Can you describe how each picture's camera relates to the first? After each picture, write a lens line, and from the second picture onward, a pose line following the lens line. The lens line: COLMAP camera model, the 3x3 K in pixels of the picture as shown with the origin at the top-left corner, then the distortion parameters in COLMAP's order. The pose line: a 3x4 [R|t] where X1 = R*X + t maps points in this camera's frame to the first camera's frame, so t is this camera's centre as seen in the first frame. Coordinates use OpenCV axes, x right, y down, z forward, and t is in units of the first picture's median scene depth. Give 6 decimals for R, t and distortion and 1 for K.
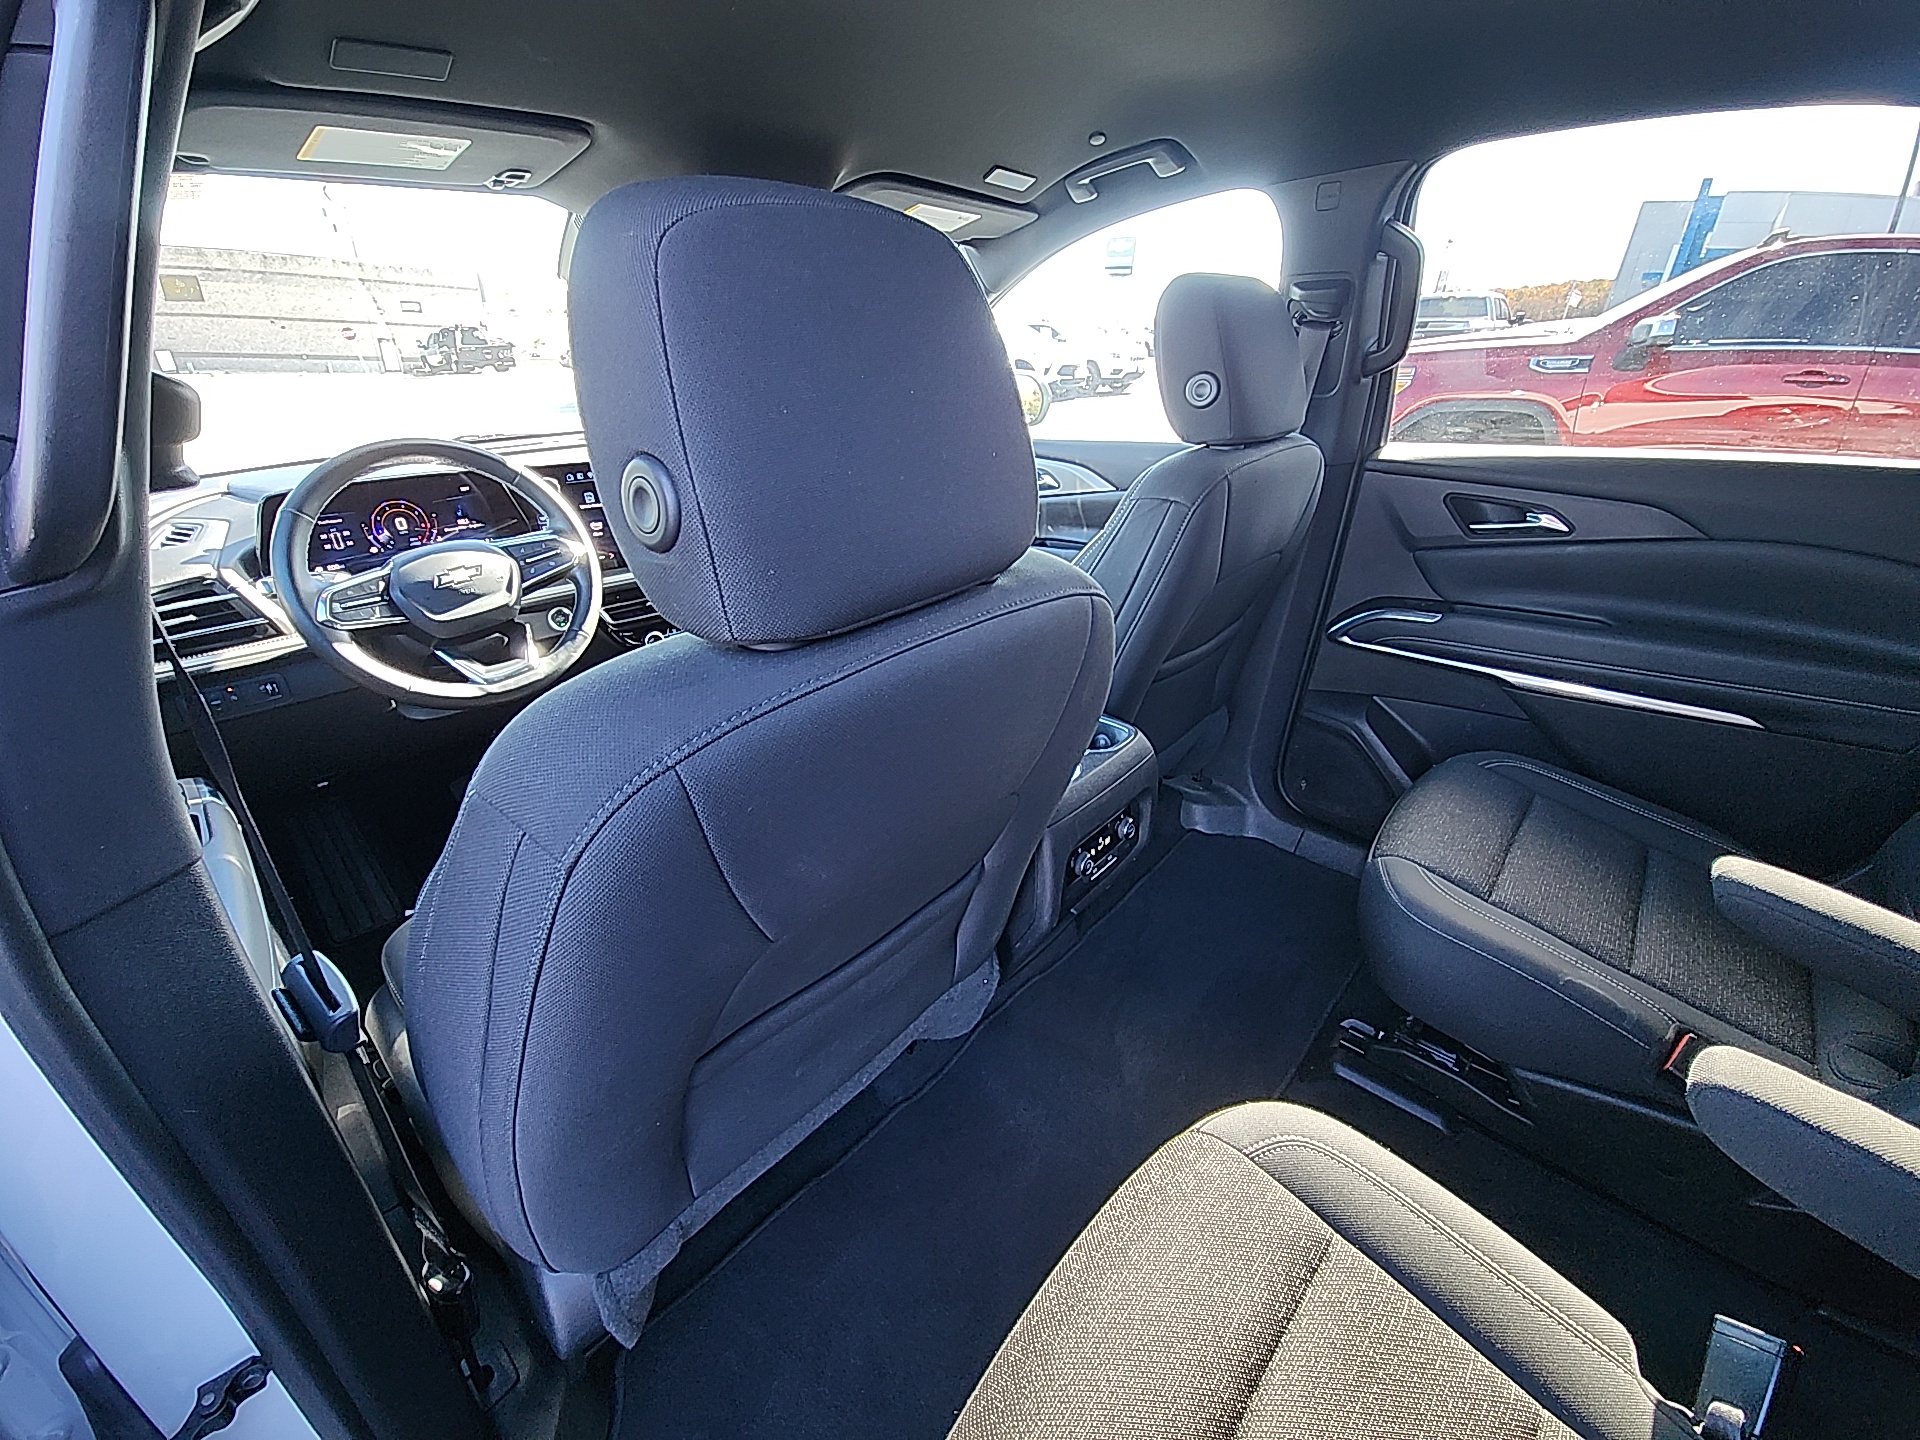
lens RADIAL K [[770.2, 0, 958.7], [0, 770.2, 709.0], [0, 0, 1]] dist [0.009315, -0.005409]
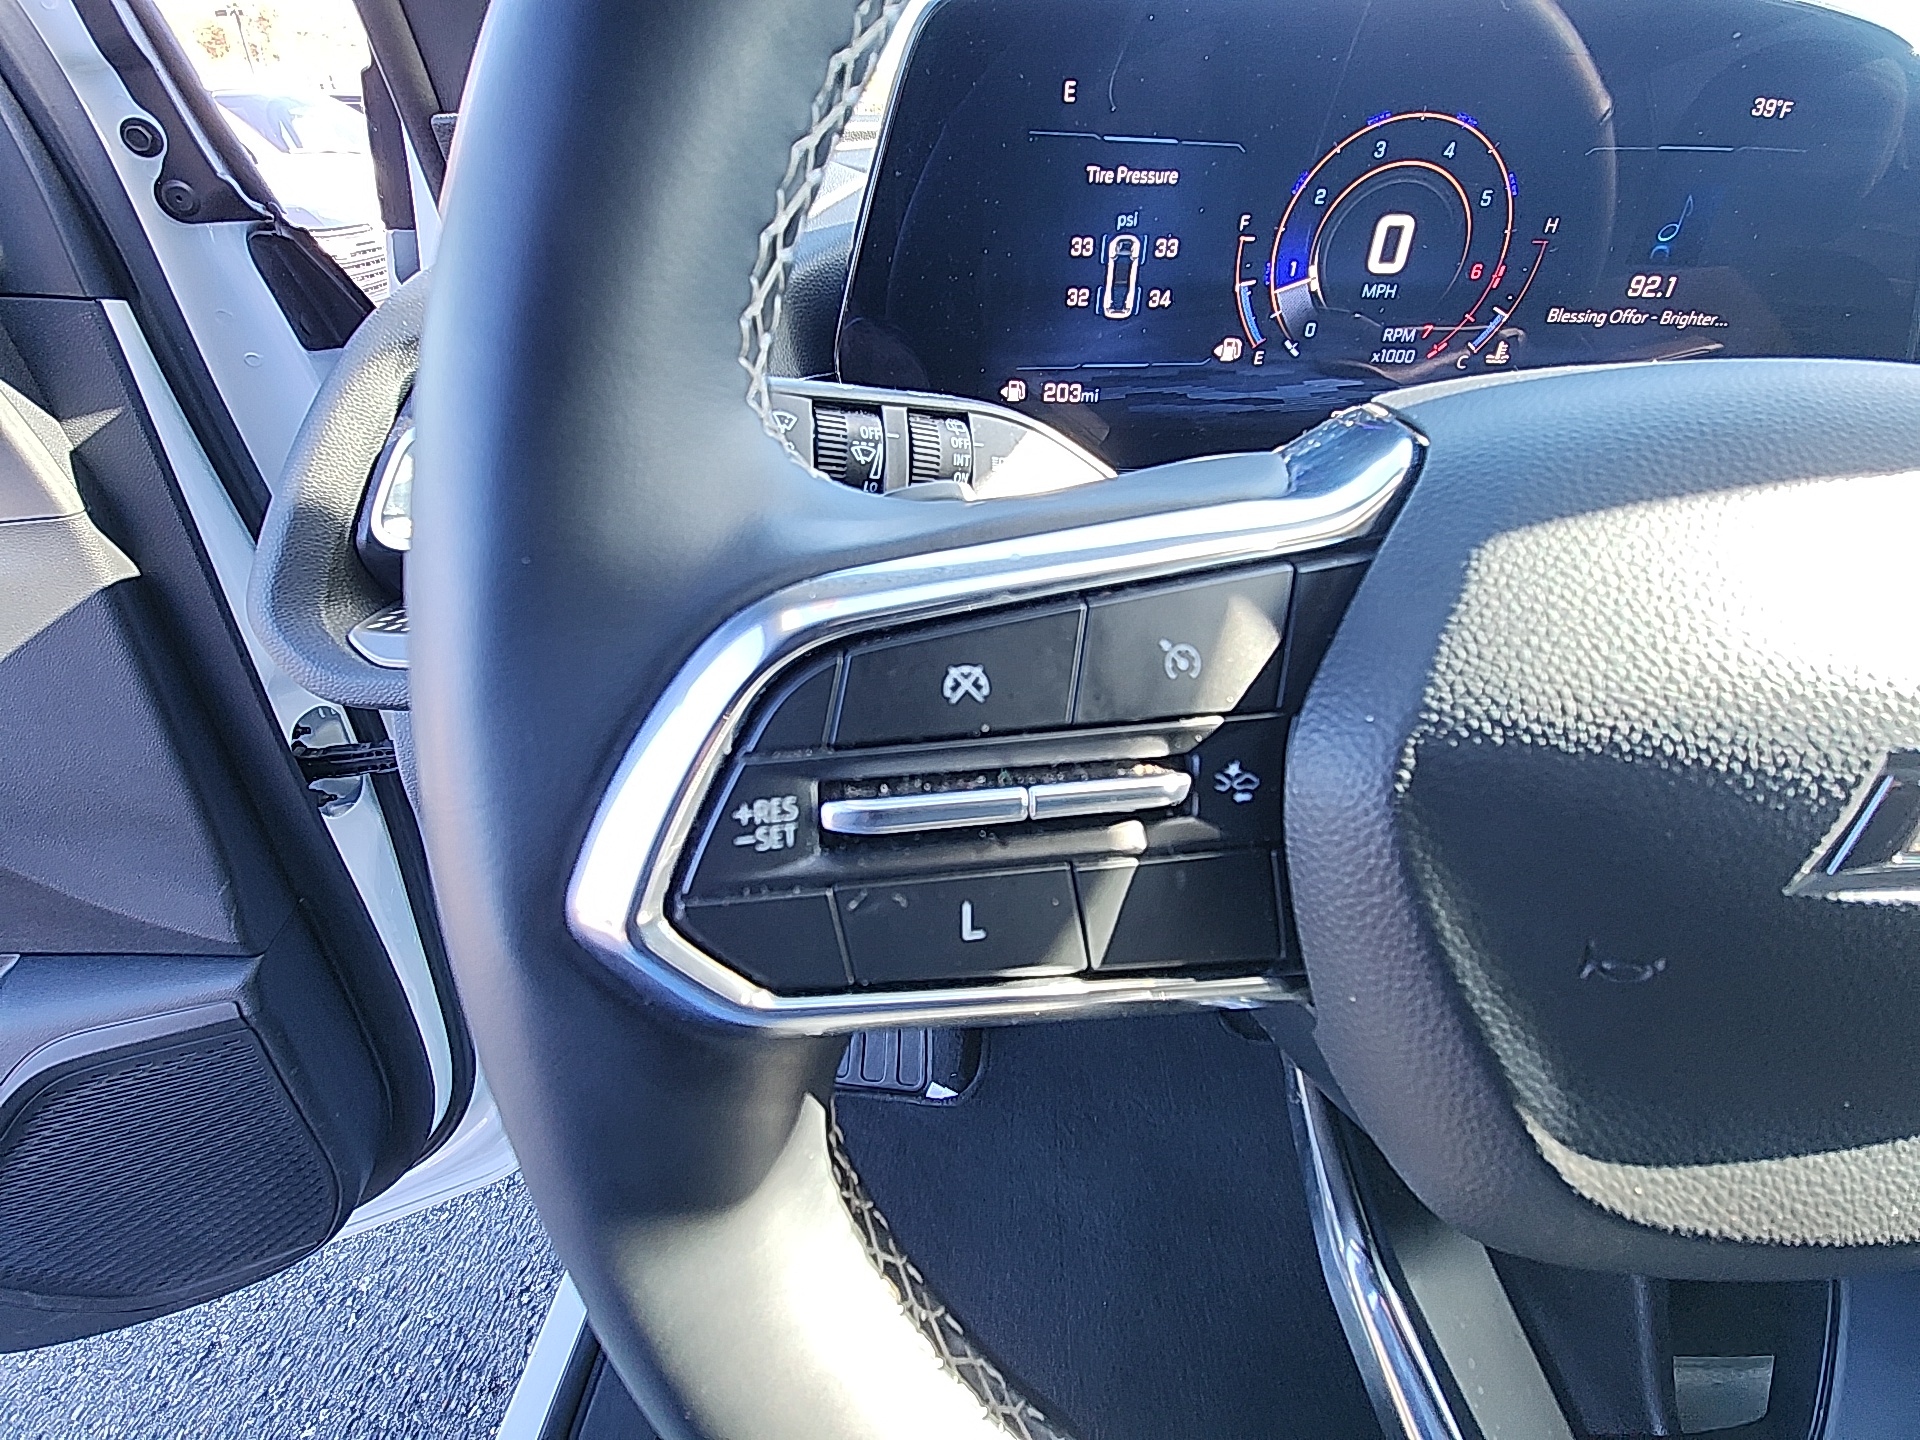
lens RADIAL K [[770.2, 0, 950.0], [0, 770.2, 703.0], [0, 0, 1]] dist [0.009315, -0.005409]
pose [[0.619598, 0.452700, -0.641218, -0.579511], [-0.359655, 0.889859, 0.280712, -0.139309], [0.697672, 0.056688, 0.714171, 0.741733]]
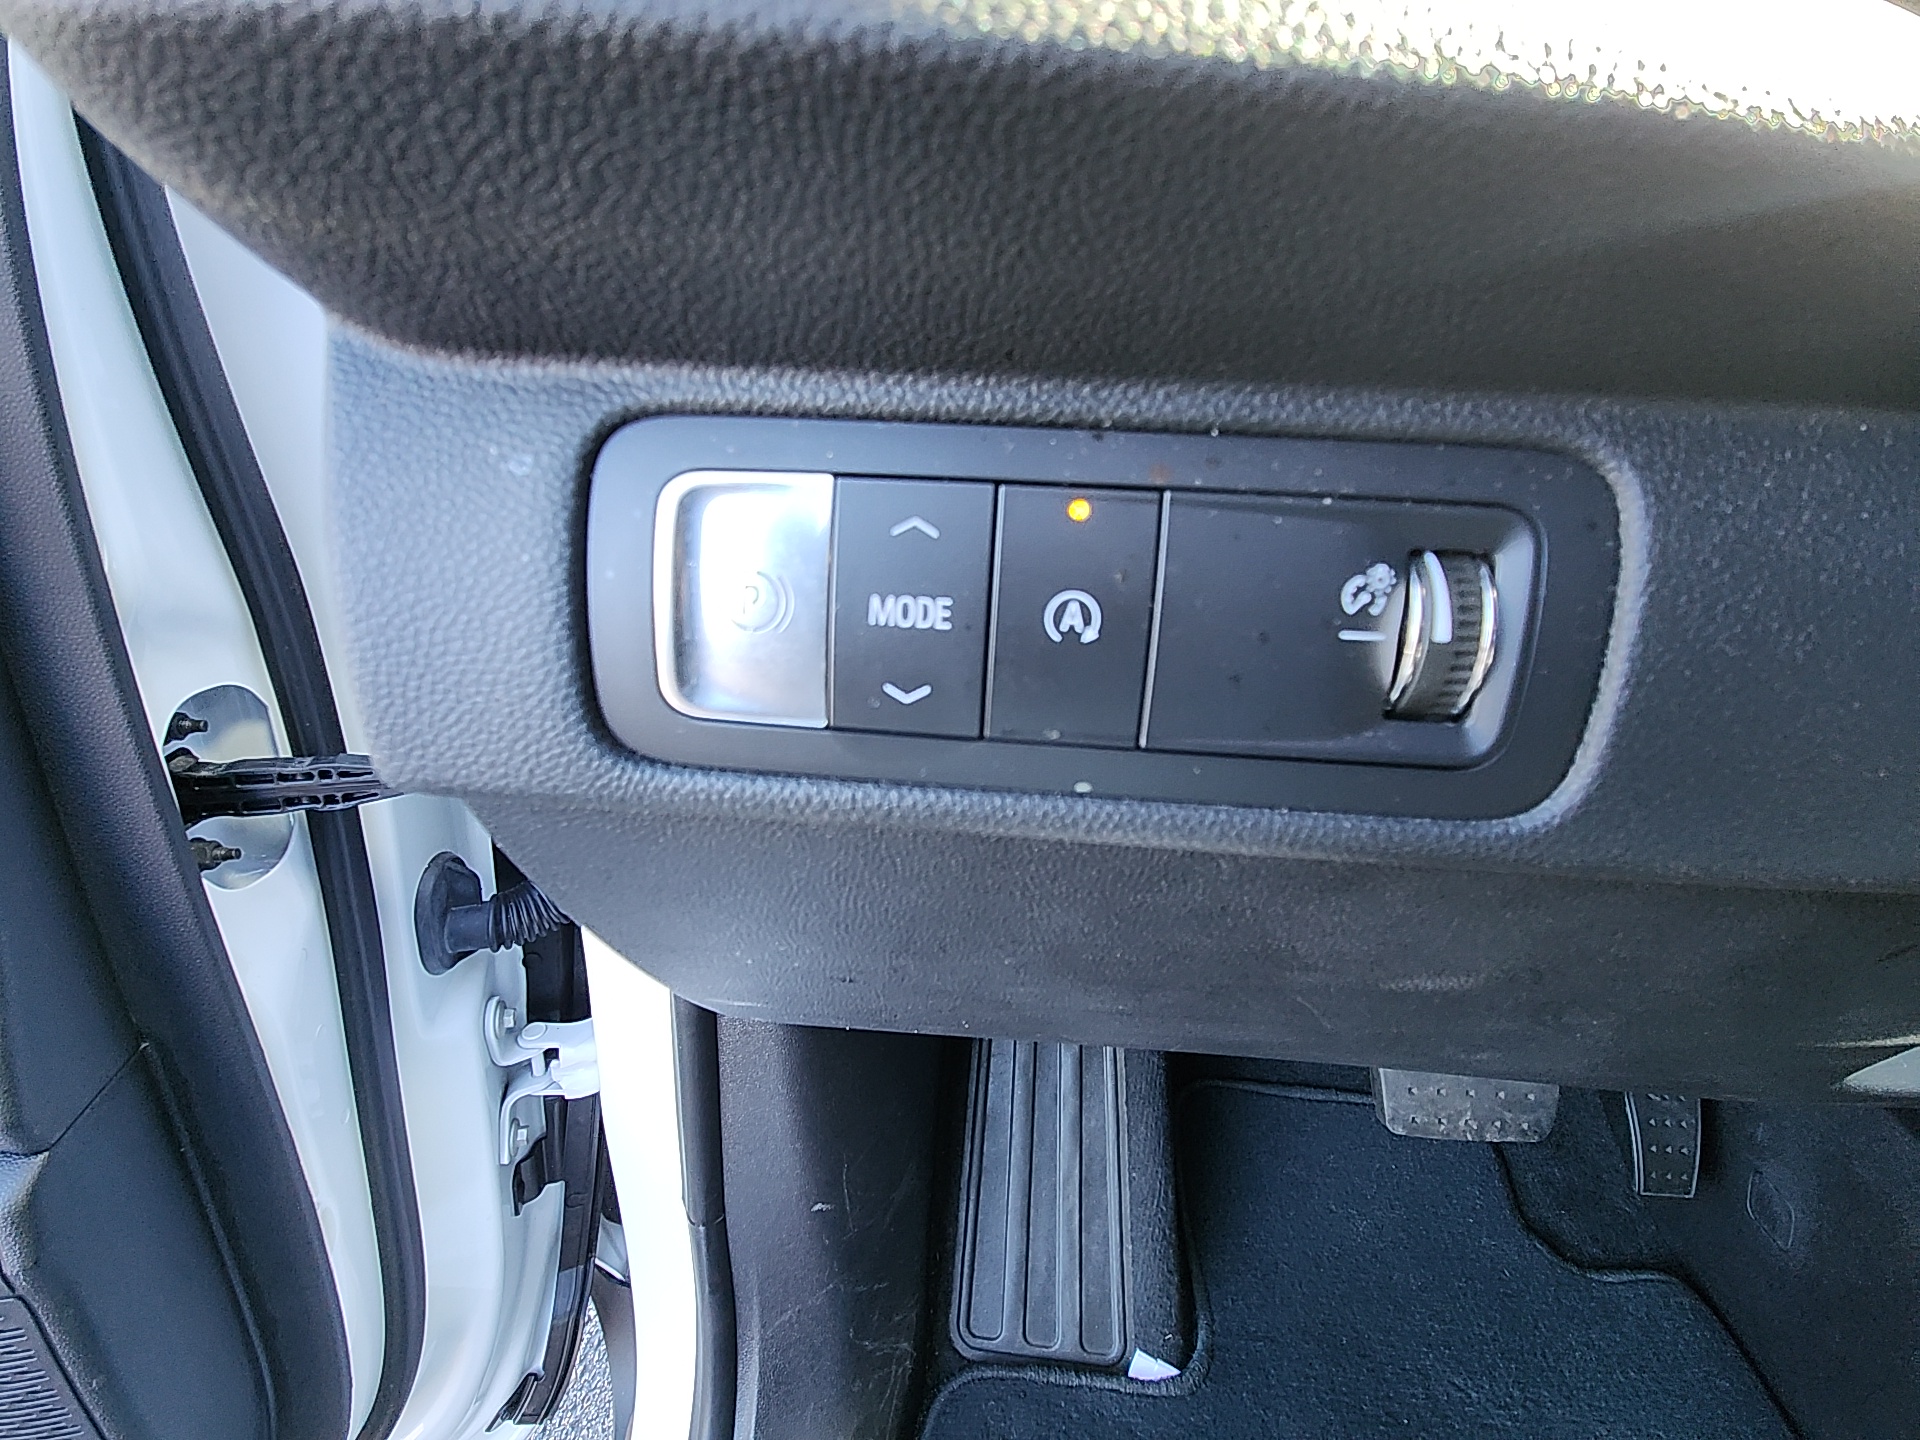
lens RADIAL K [[770.2, 0, 956.6], [0, 770.2, 713.2], [0, 0, 1]] dist [0.009315, -0.005409]
pose [[0.626388, 0.352125, -0.695446, -0.742566], [-0.371896, 0.919072, 0.130386, -0.010005], [0.685077, 0.176961, 0.706650, 0.787104]]
